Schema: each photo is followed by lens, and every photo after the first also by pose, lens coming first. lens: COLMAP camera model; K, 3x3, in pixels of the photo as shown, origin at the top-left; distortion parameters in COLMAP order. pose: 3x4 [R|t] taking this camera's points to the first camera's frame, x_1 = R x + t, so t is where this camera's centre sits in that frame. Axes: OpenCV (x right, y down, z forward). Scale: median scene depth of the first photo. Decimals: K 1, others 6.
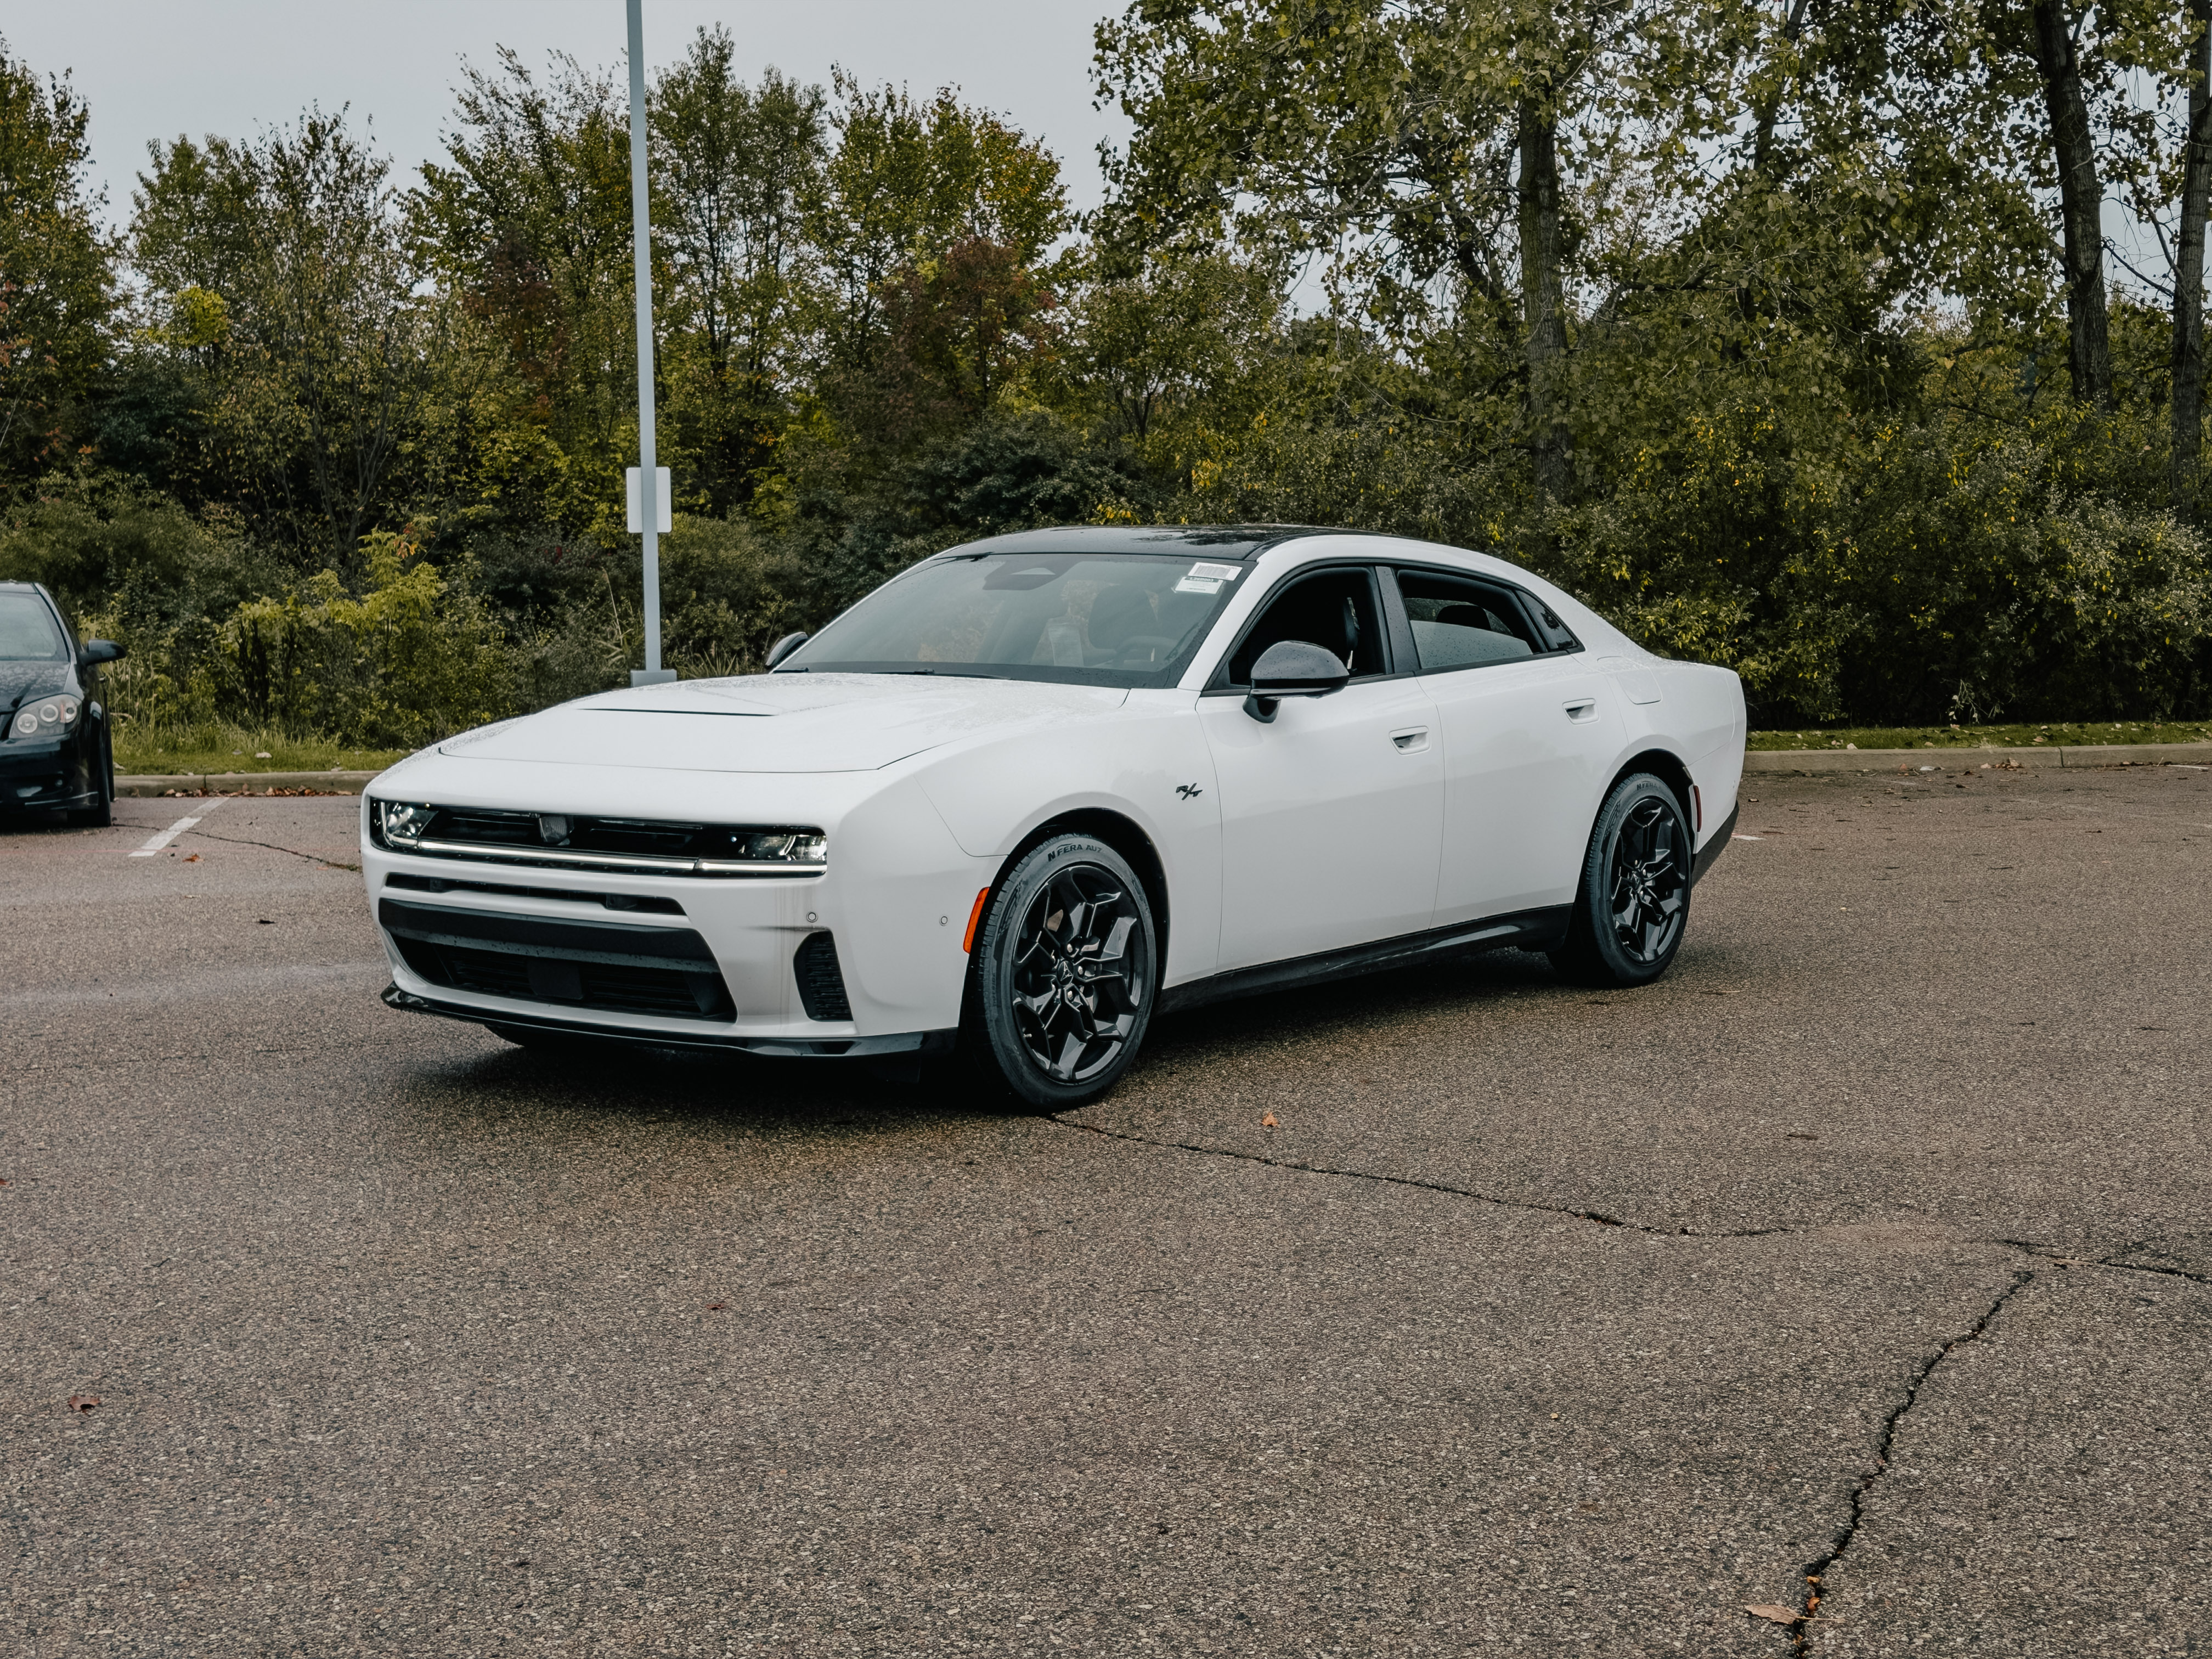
lens RADIAL K [[3038.5, 0, 1109.8], [0, 3038.5, 836.2], [0, 0, 1]] dist [0.093774, 0.000000]
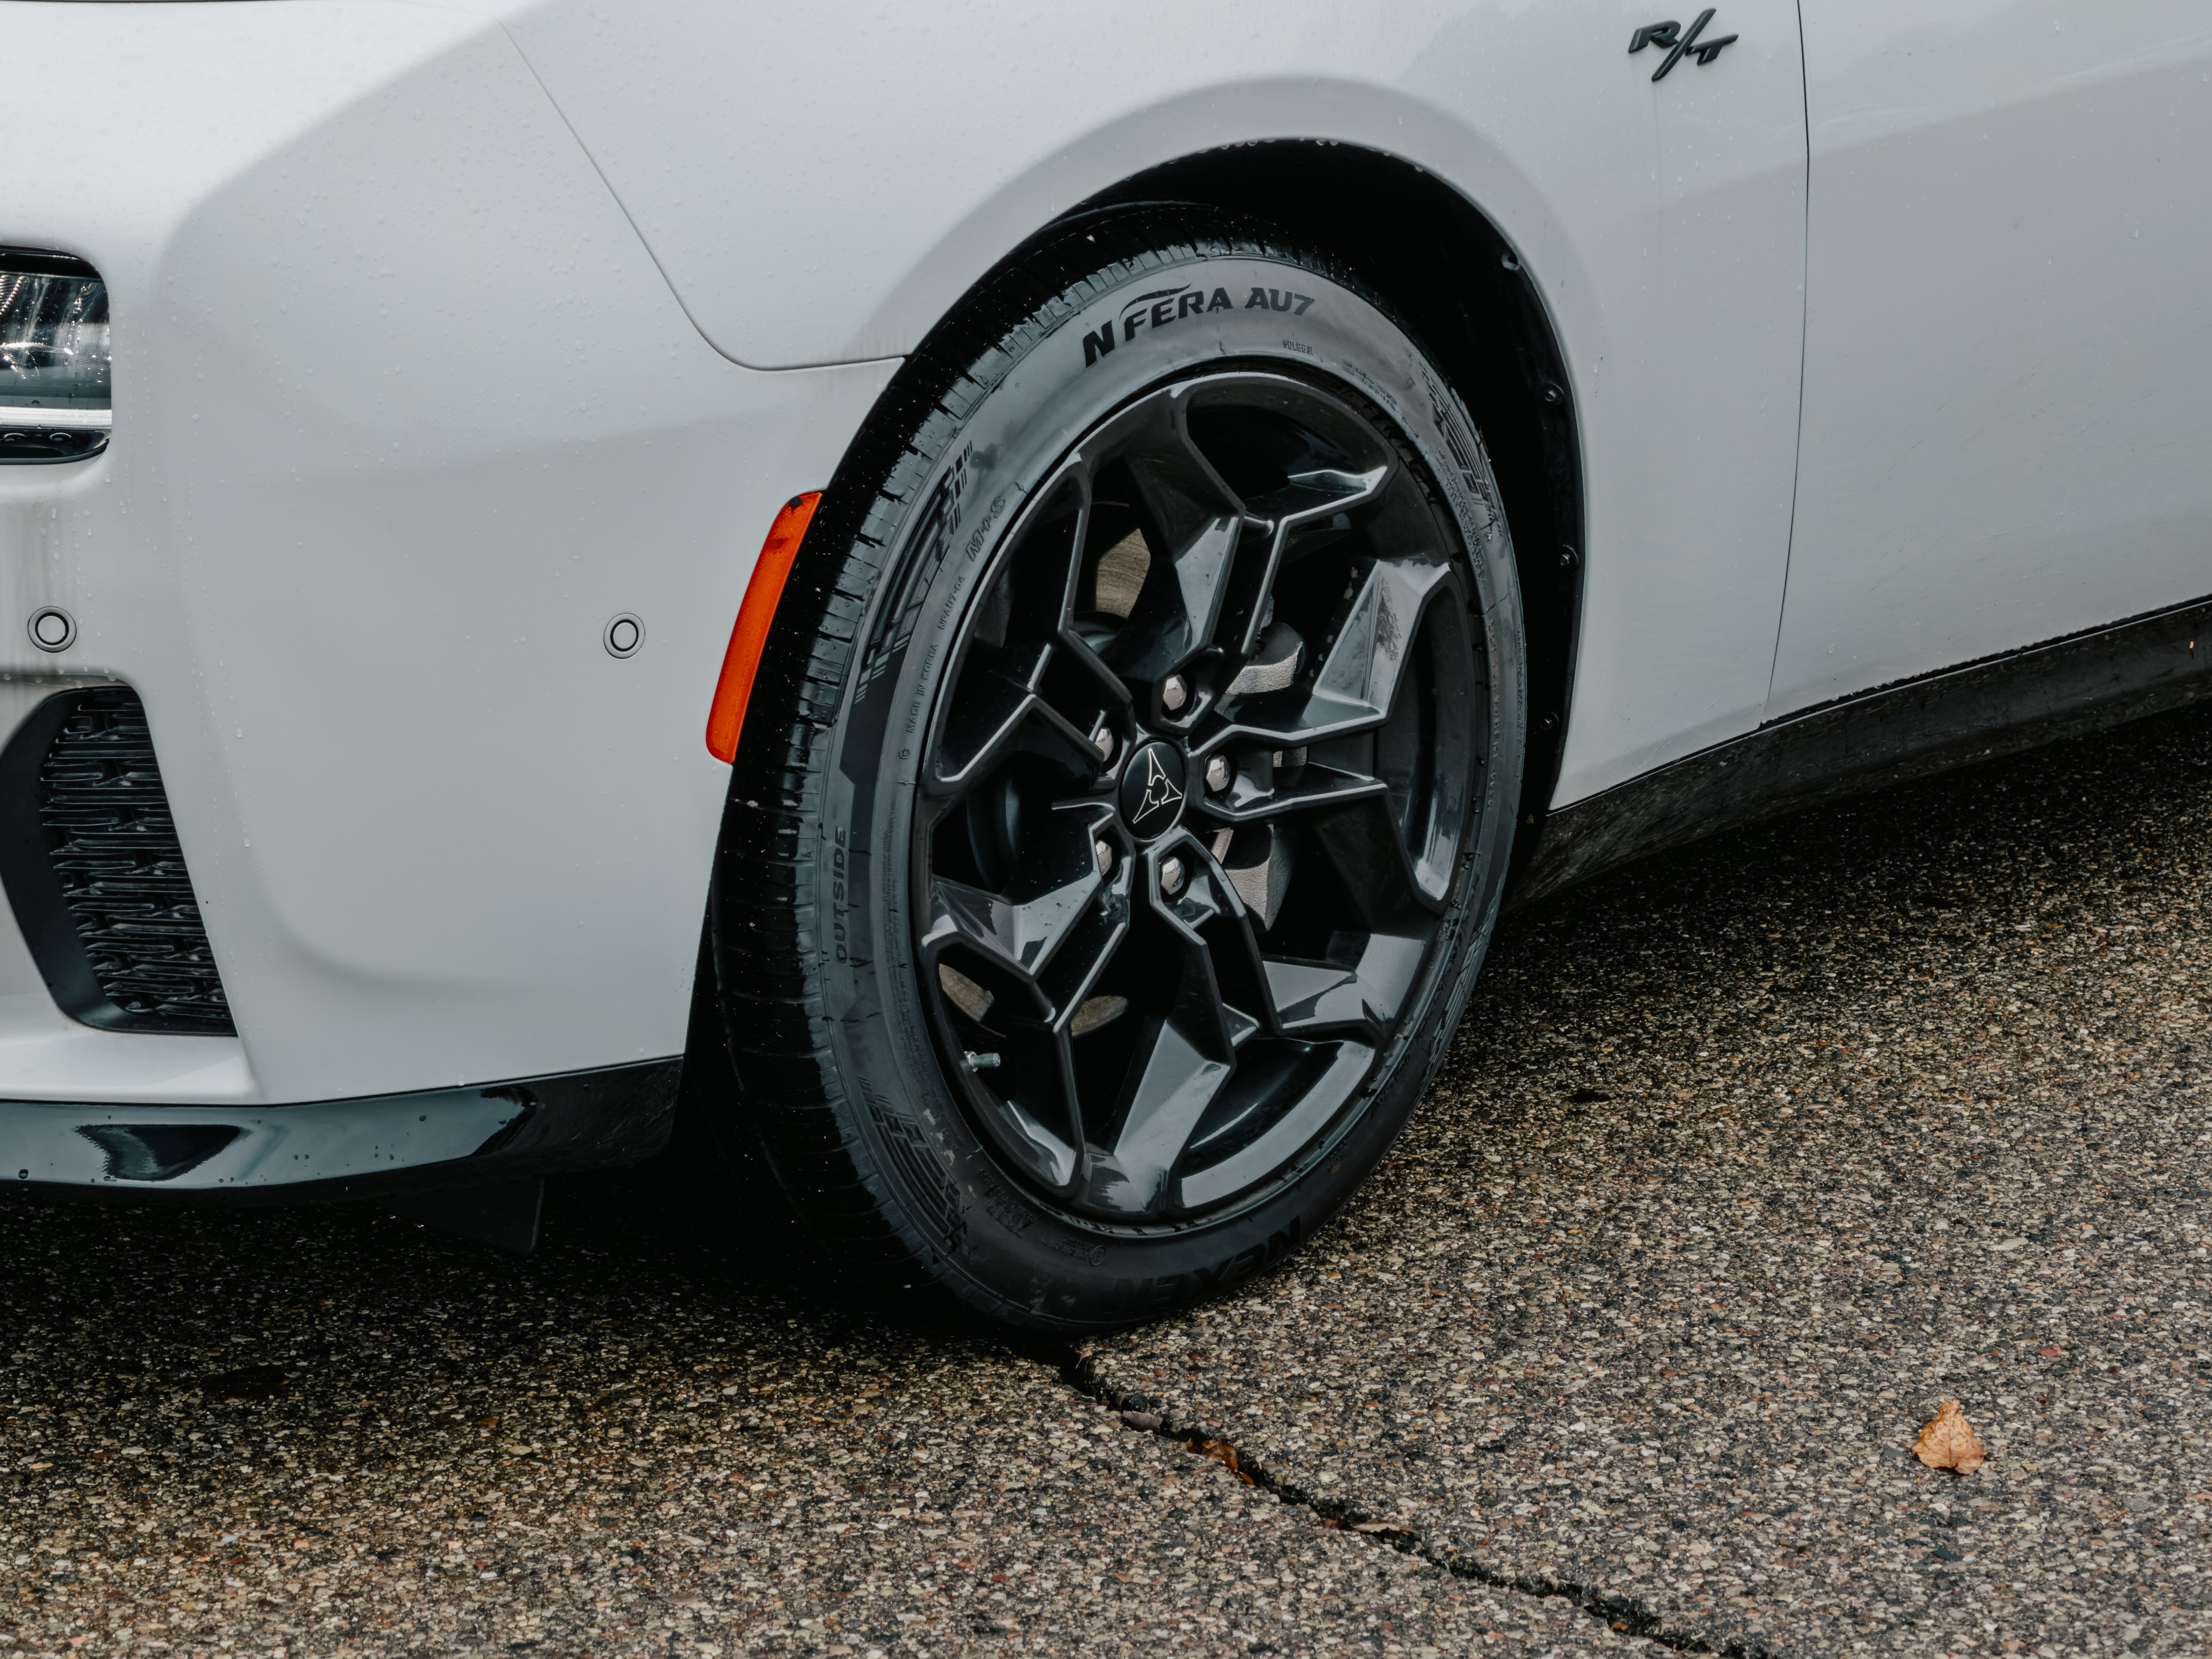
lens RADIAL K [[7492.7, 0, 1101.1], [0, 7492.7, 825.1], [0, 0, 1]] dist [0.159754, 0.000000]
pose [[0.997542, 0.035258, -0.060553, 0.018683], [-0.025643, 0.987924, 0.152803, -0.046625], [0.065210, -0.150874, 0.986400, 0.389882]]
